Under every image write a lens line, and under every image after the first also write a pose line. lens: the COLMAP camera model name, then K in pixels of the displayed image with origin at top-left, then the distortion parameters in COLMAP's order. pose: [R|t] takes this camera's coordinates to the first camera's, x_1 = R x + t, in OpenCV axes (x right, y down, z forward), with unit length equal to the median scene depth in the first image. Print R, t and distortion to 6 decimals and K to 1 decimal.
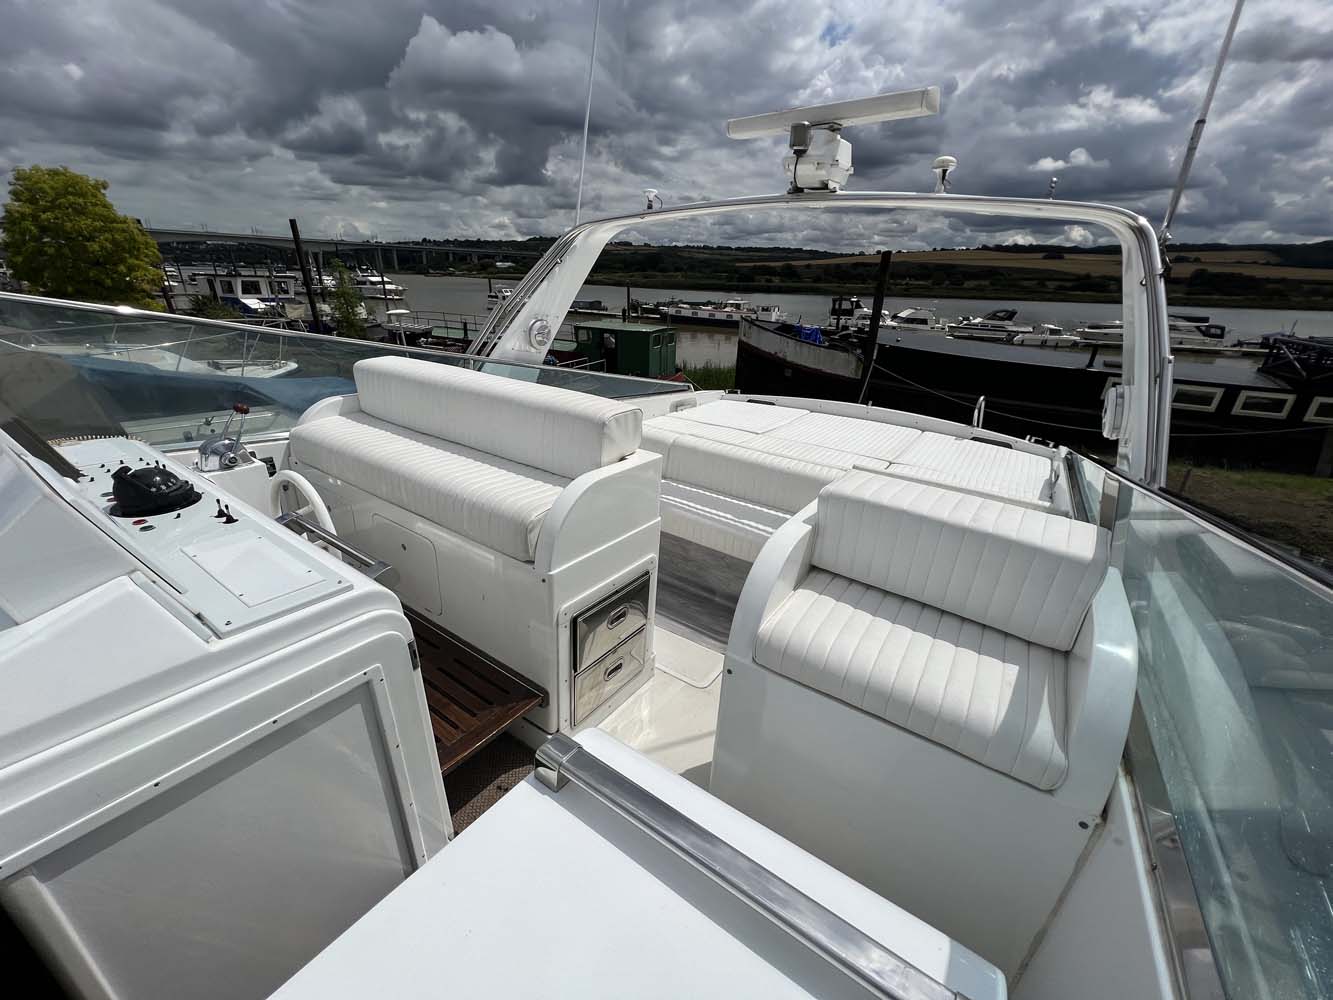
lens RADIAL K [[547.9, 0, 670.5], [0, 547.9, 478.5], [0, 0, 1]] dist [-0.001825, 0.000131]
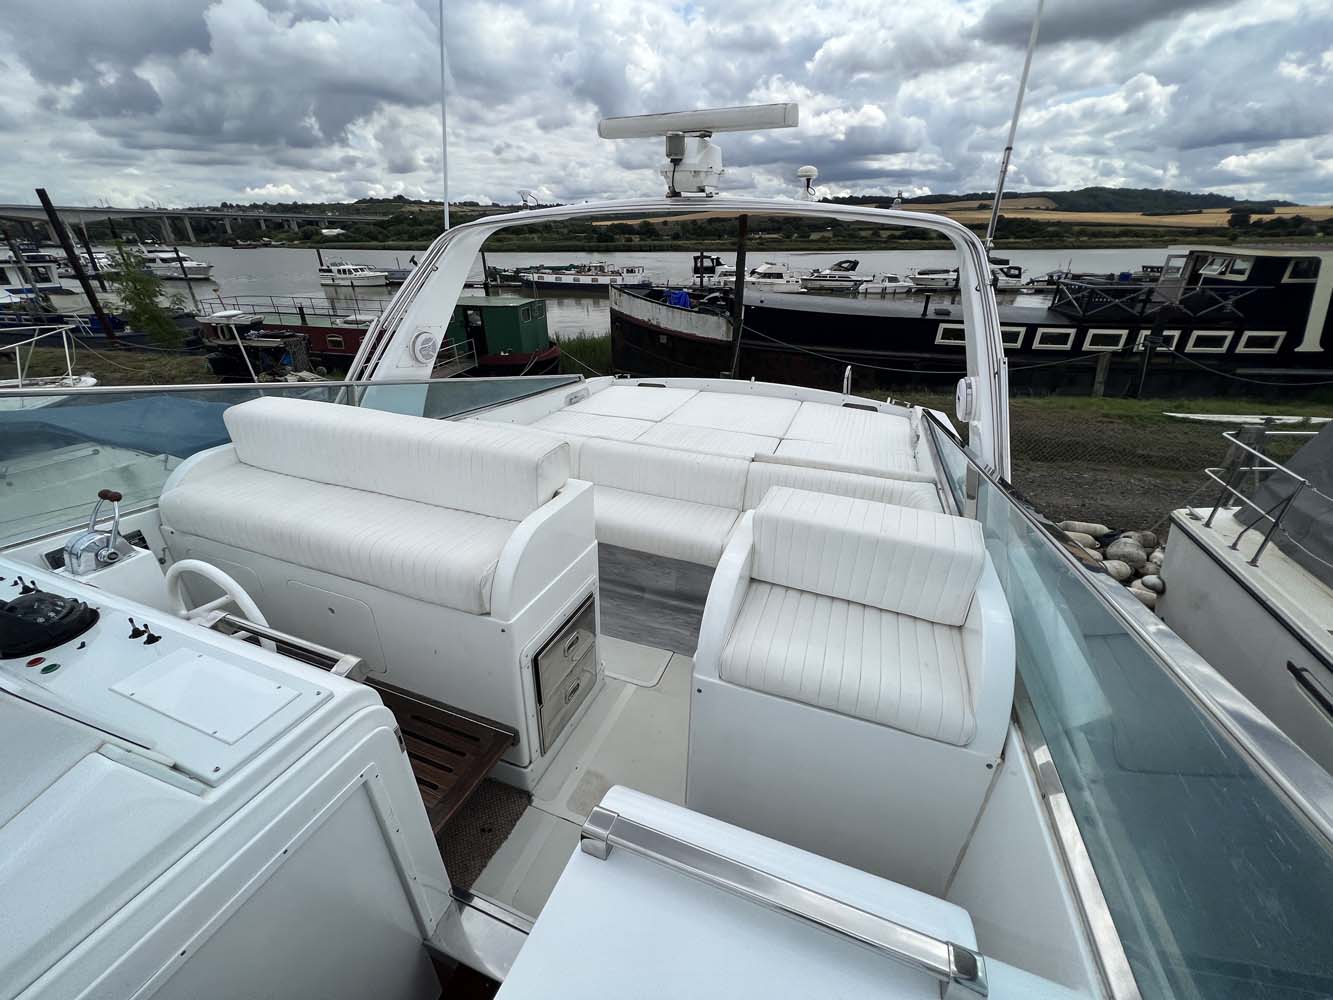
lens RADIAL K [[546.3, 0, 671.8], [0, 546.3, 478.8], [0, 0, 1]] dist [-0.000717, -0.000014]
pose [[0.970863, -0.125365, 0.204226, -0.016506], [0.111810, 0.990769, 0.076655, -0.023179], [-0.211950, -0.051587, 0.975918, -0.008450]]
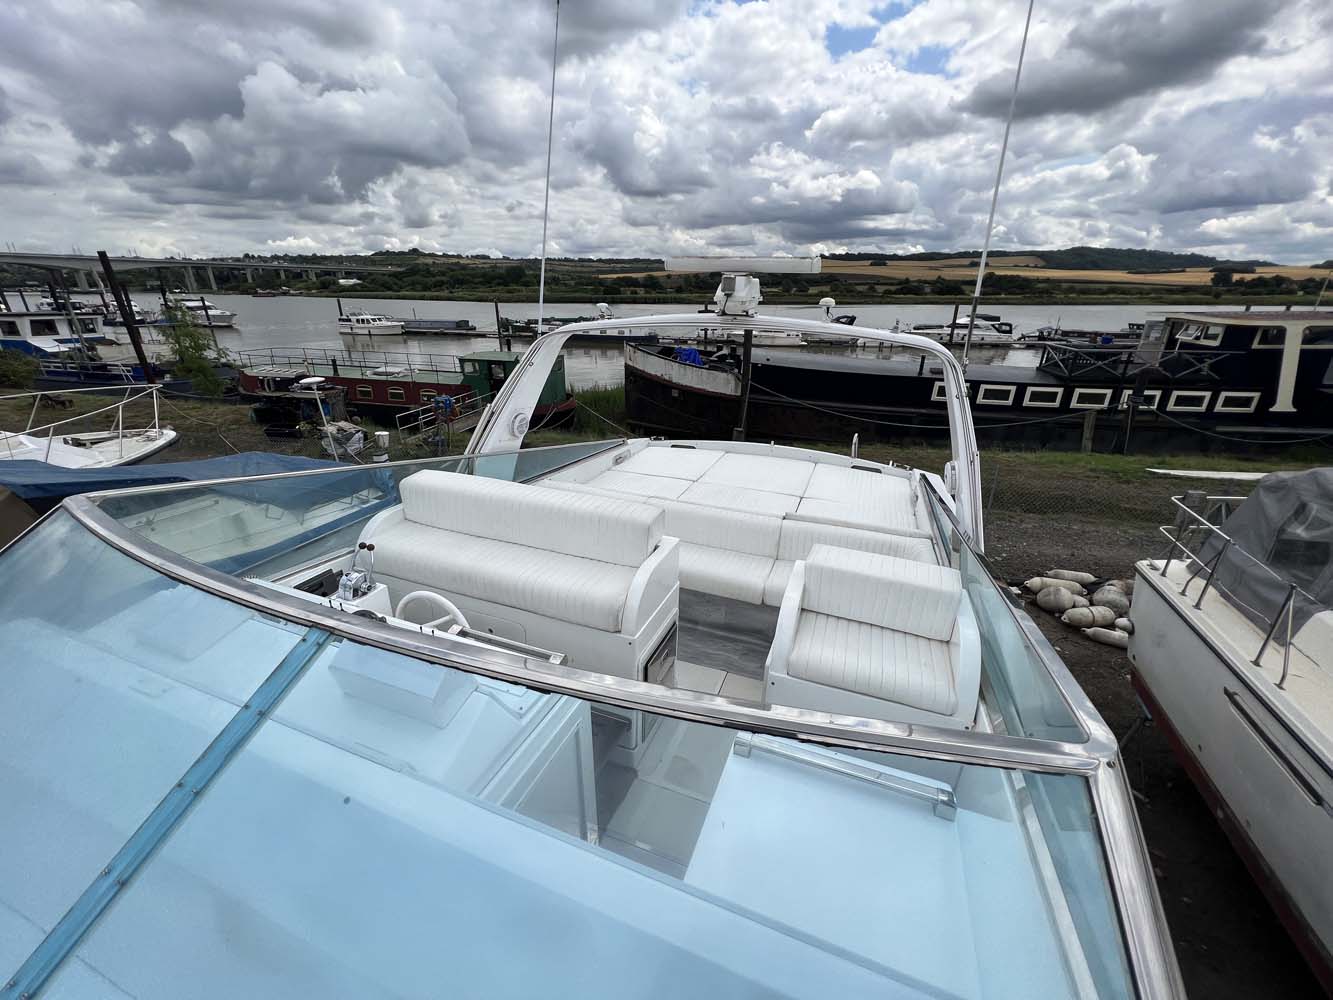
lens RADIAL K [[542.3, 0, 670.7], [0, 542.3, 485.5], [0, 0, 1]] dist [-0.002268, -0.000045]
pose [[0.972808, -0.101417, 0.208228, -0.064589], [0.102139, 0.994743, 0.007314, -0.039312], [-0.207875, 0.014153, 0.978053, -0.075904]]
